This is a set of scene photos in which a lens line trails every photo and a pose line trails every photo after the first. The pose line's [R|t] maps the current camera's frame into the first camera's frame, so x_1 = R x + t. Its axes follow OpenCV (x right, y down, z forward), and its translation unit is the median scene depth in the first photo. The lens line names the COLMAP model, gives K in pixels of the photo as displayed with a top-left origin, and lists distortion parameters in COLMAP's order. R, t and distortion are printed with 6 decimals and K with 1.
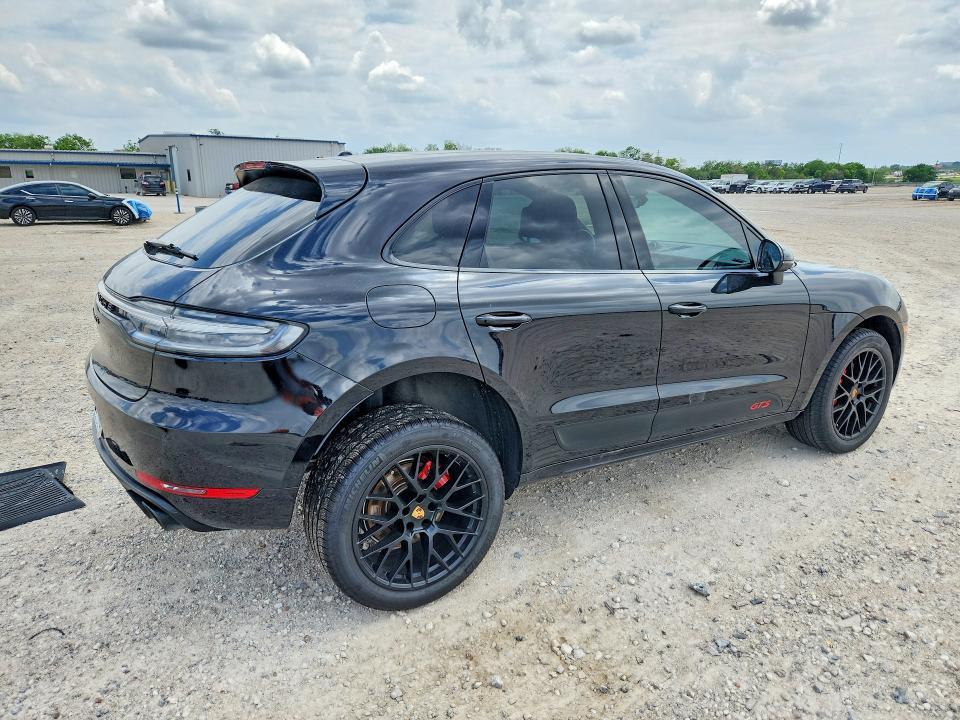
lens RADIAL K [[714.7, 0, 480.0], [0, 714.7, 360.0], [0, 0, 1]] dist [-0.001861, -0.010364]
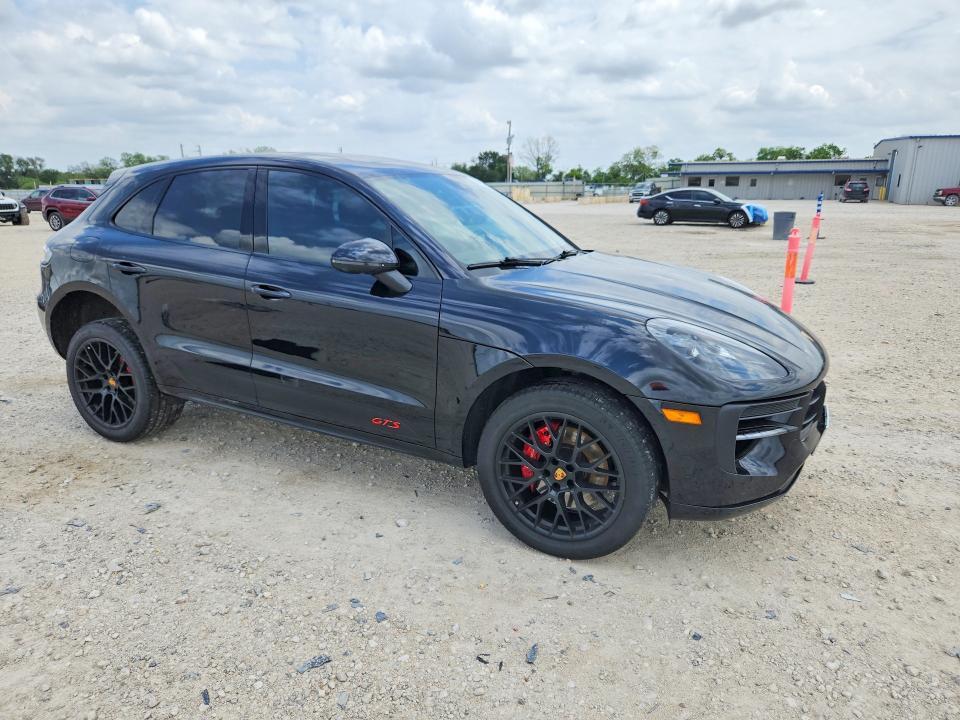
lens RADIAL K [[714.7, 0, 480.0], [0, 714.7, 360.0], [0, 0, 1]] dist [-0.001861, -0.010364]
pose [[0.437104, 0.195076, -0.878001, 0.318198], [-0.205341, 0.972058, 0.113747, -0.037060], [0.875657, 0.130570, 0.464948, 0.177167]]
